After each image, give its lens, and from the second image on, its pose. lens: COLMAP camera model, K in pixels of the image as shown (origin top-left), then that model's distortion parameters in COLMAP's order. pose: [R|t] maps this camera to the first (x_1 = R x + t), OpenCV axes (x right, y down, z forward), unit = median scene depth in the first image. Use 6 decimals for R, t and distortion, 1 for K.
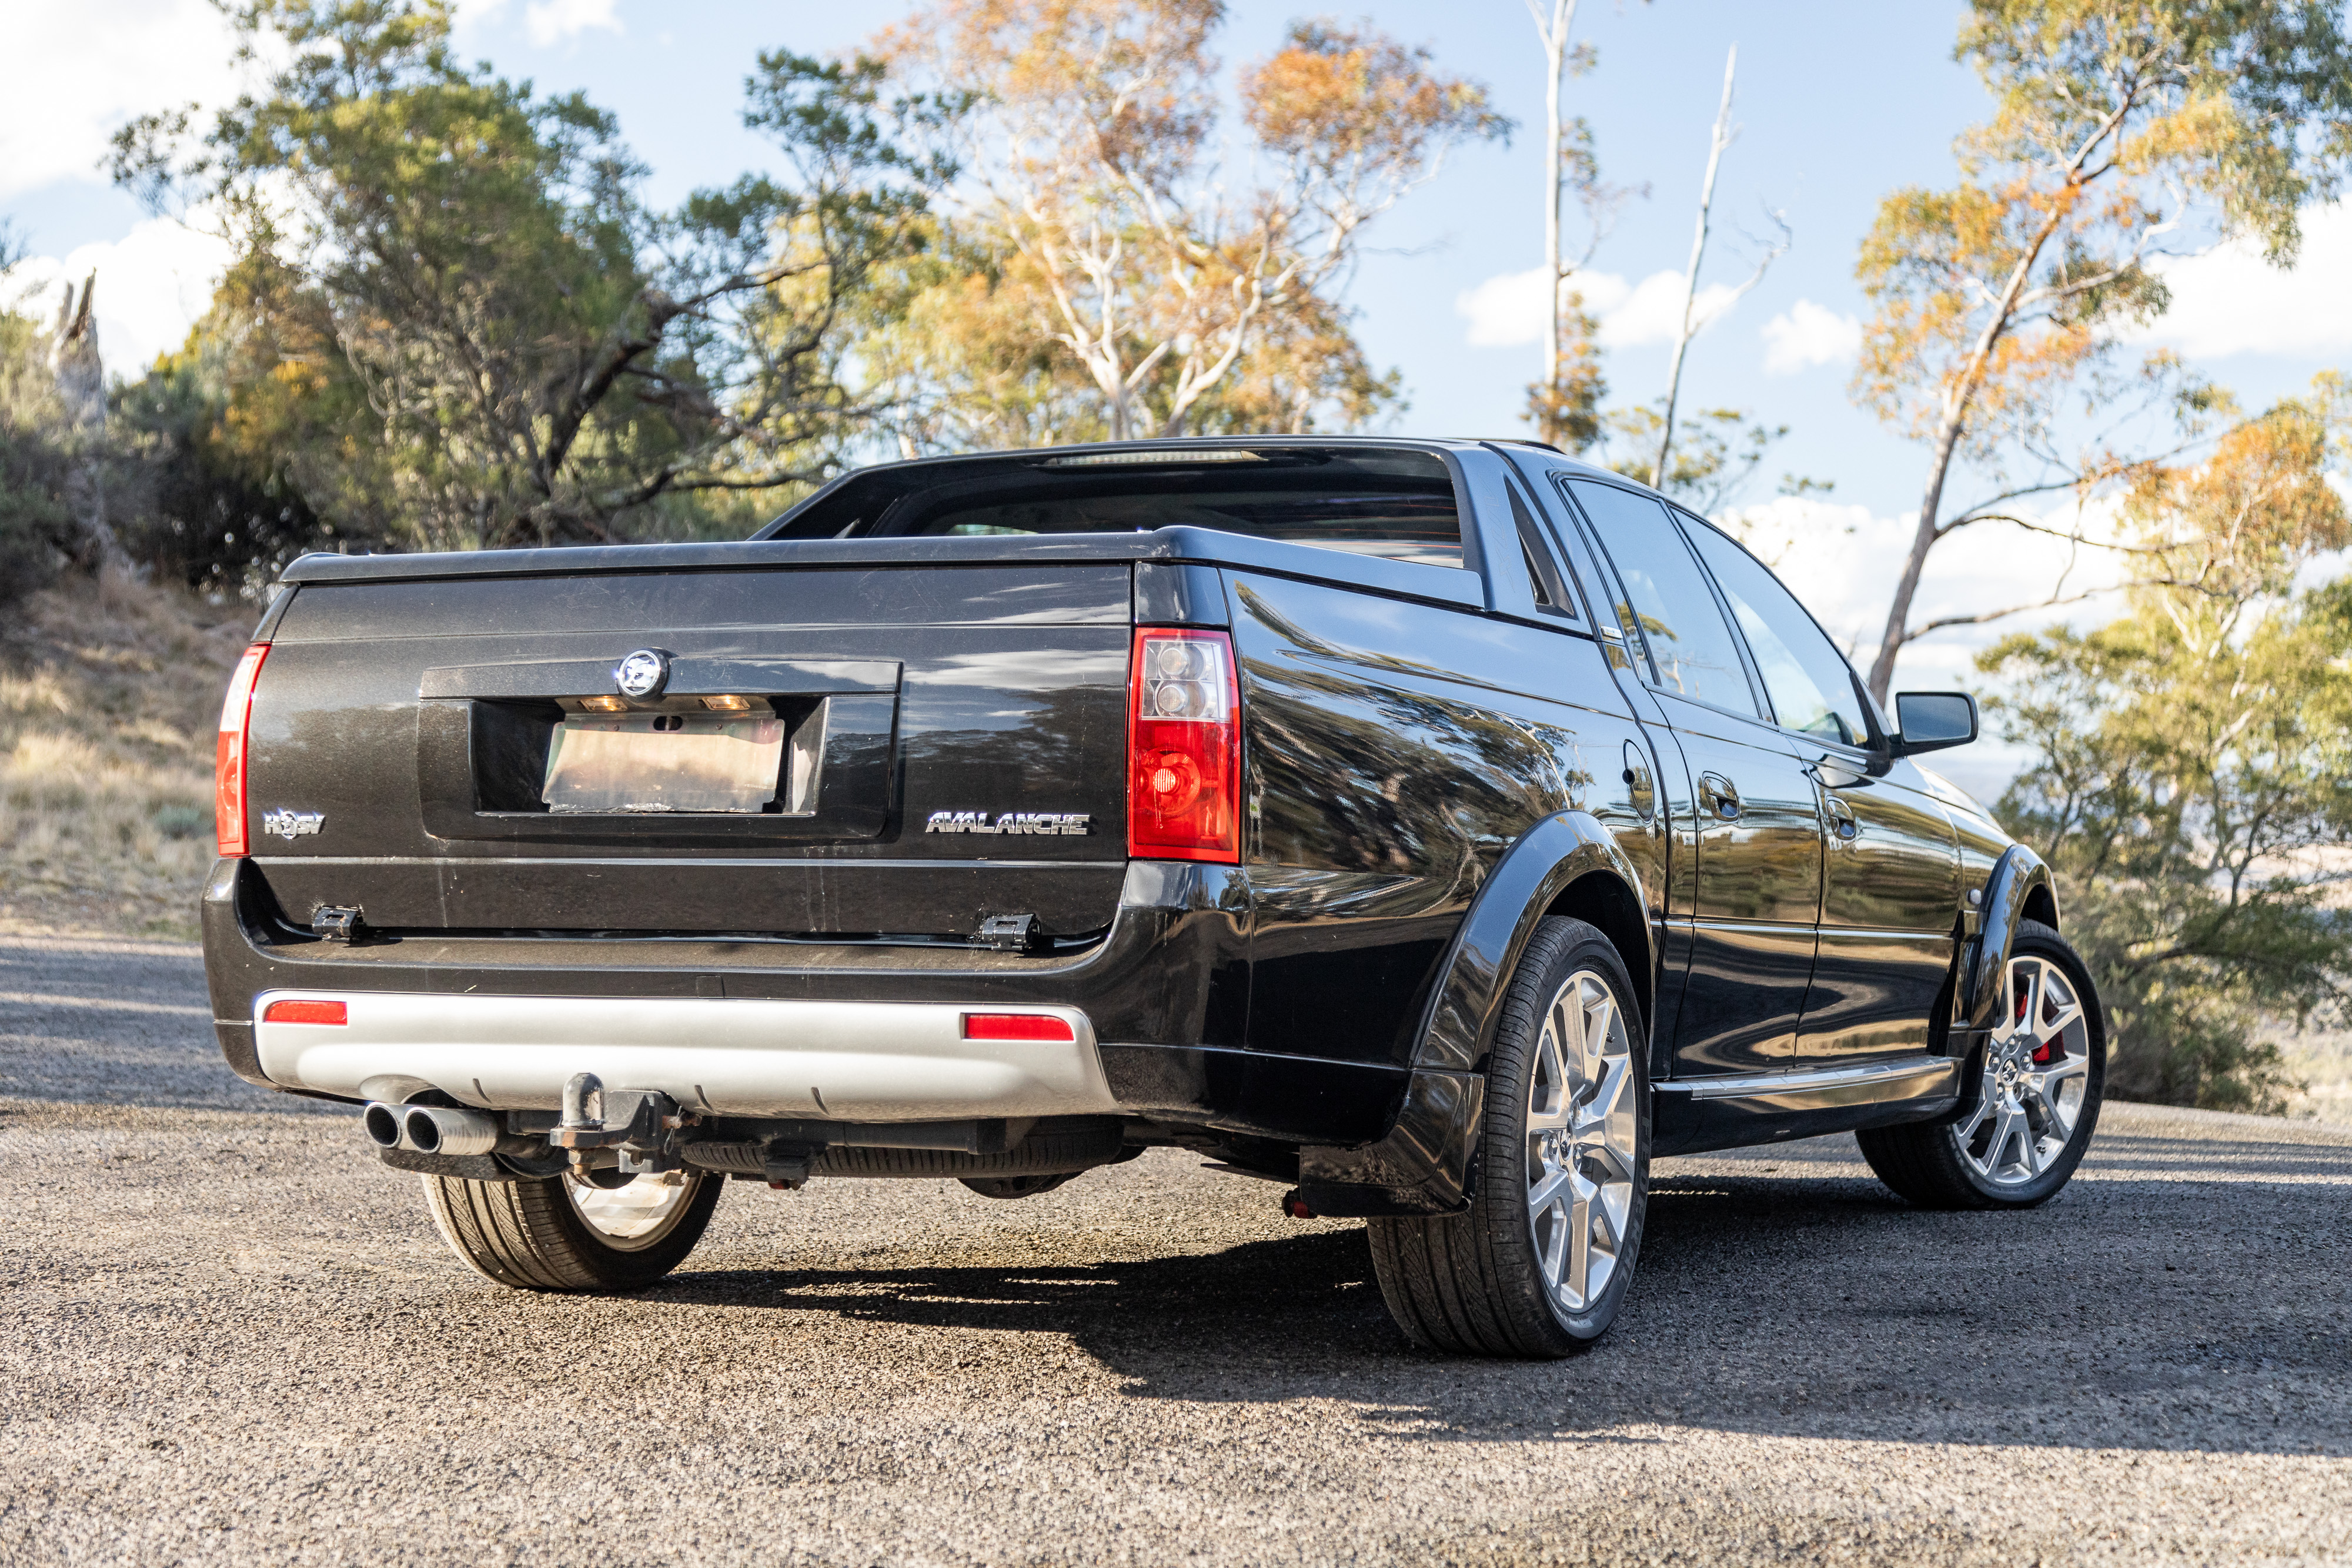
lens RADIAL K [[3953.9, 0, 1176.0], [0, 3953.9, 784.0], [0, 0, 1]] dist [0.045497, 0.109911]
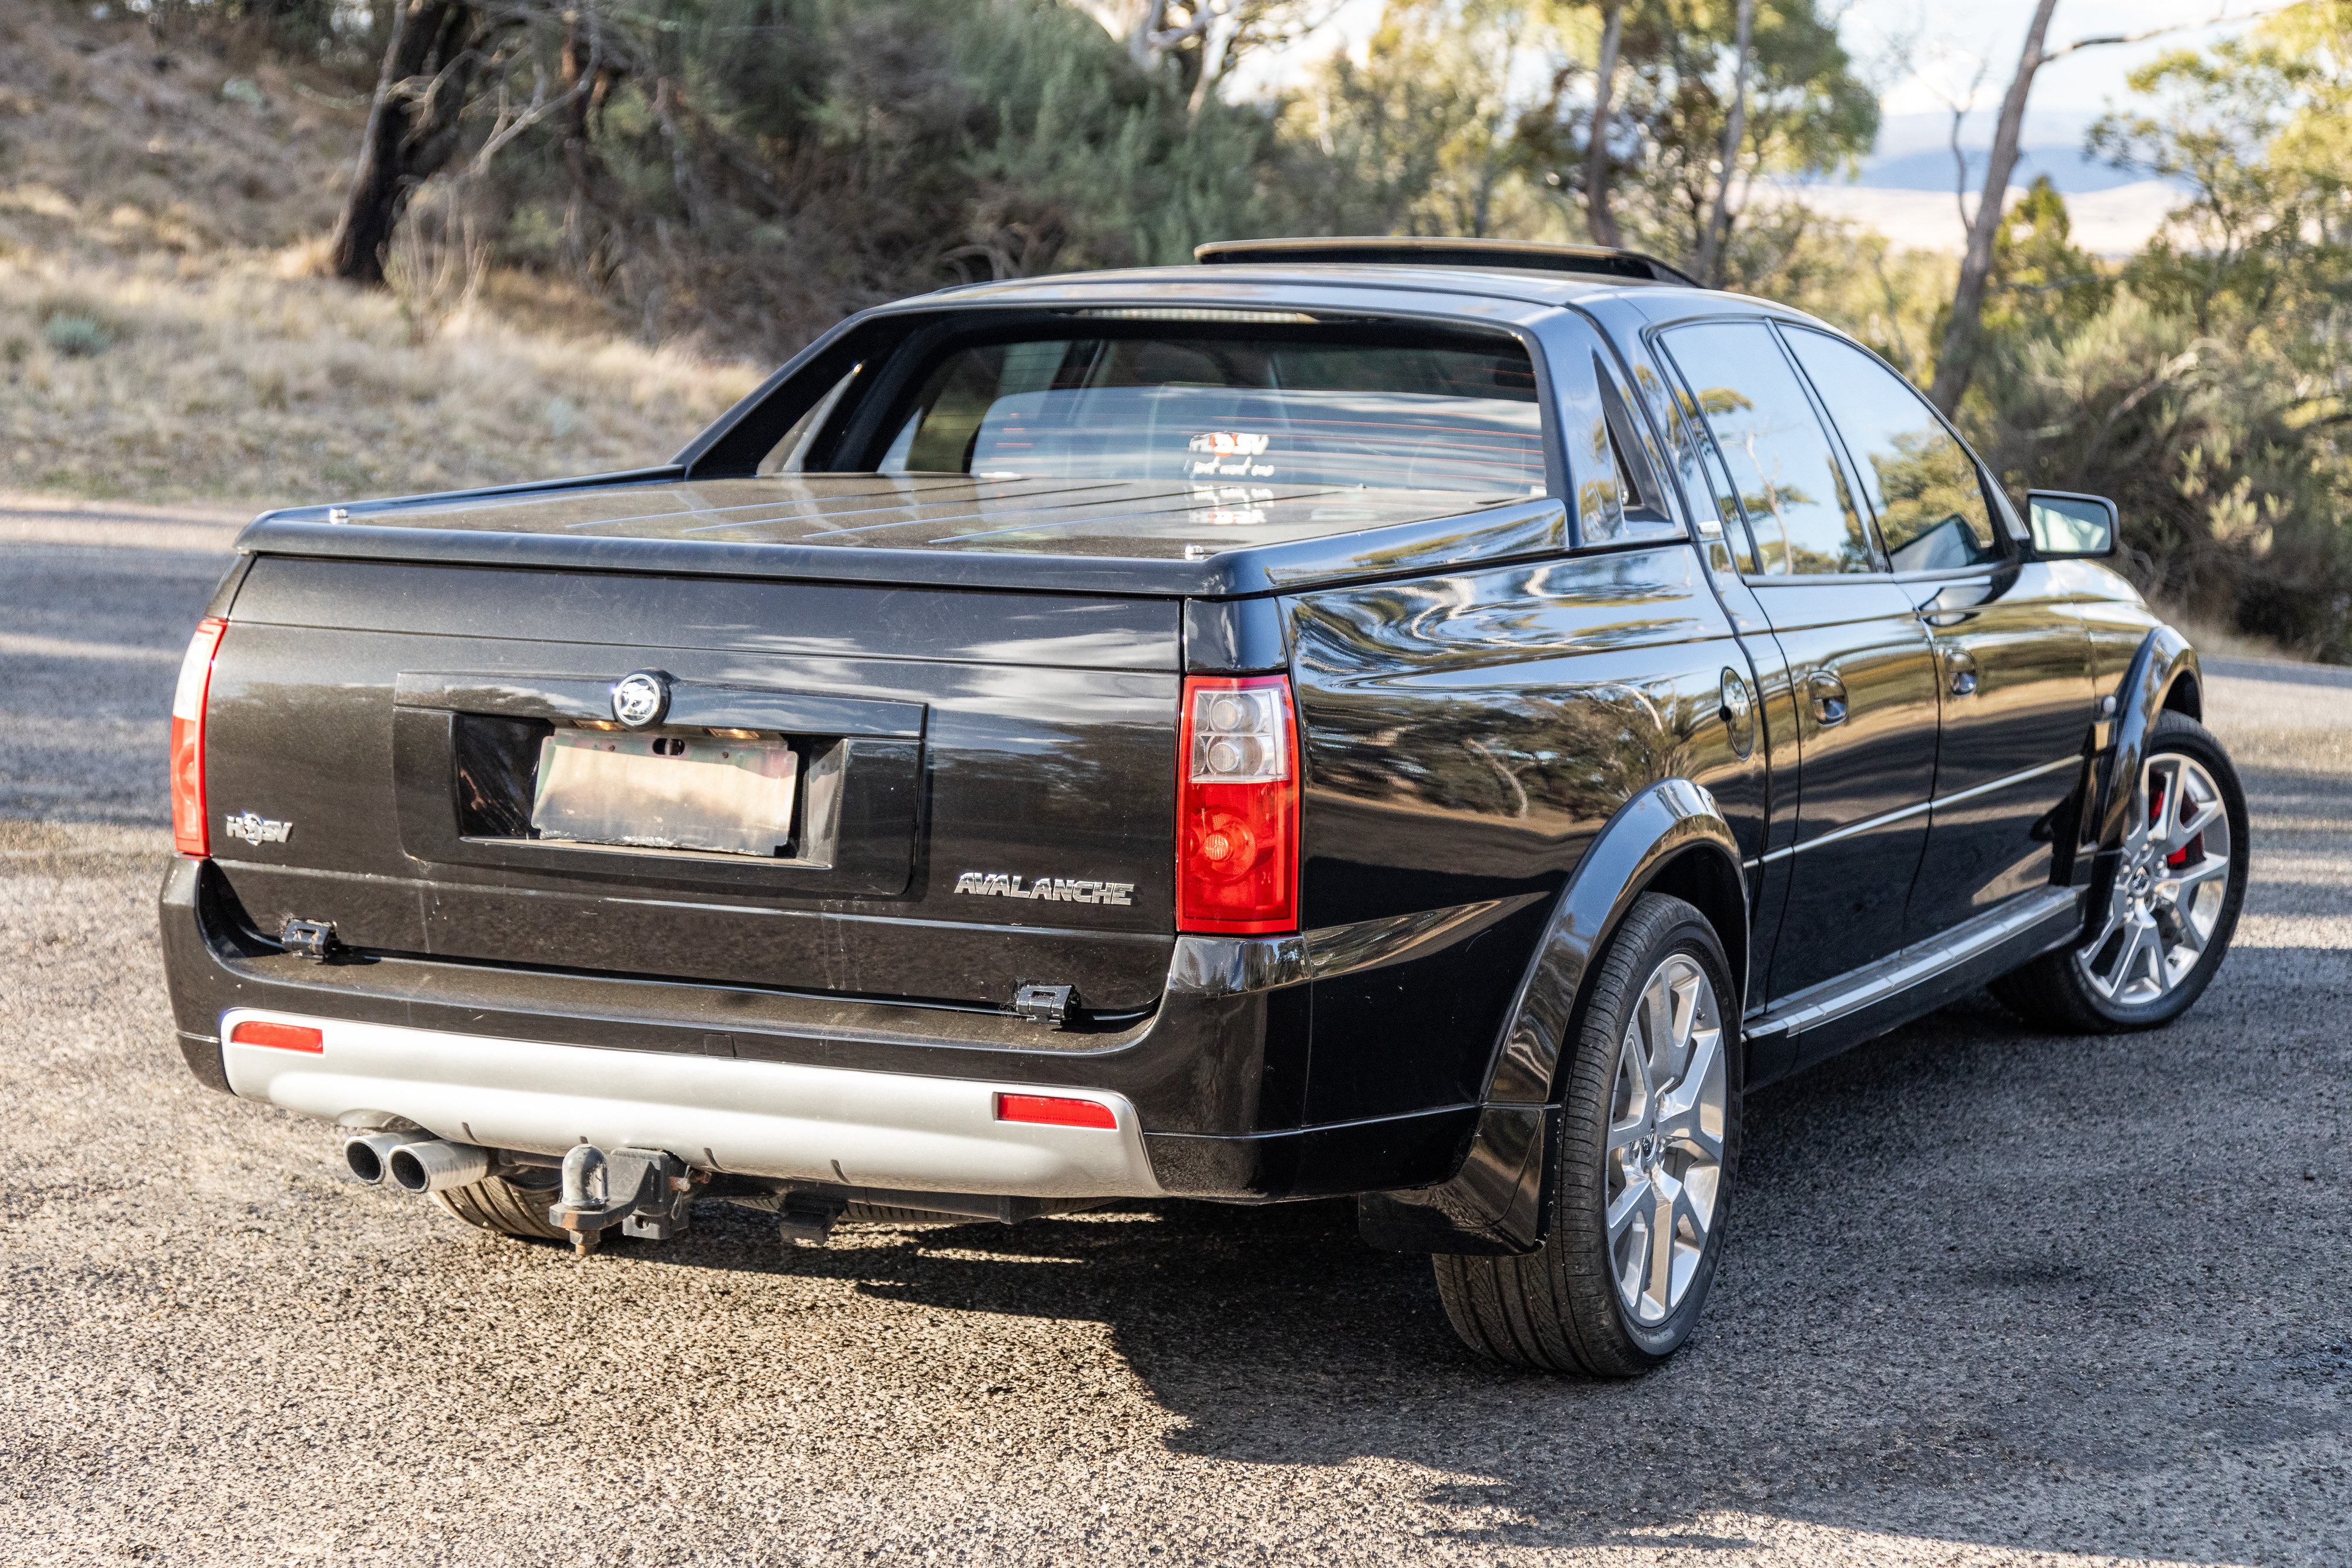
lens RADIAL K [[4509.3, 0, 1146.6], [0, 4509.3, 783.1], [0, 0, 1]] dist [0.030780, 0.266590]
pose [[0.999934, 0.004002, -0.010751, -0.007150], [-0.002420, 0.989676, 0.143305, -0.148285], [0.011213, -0.143270, 0.989620, -0.024006]]
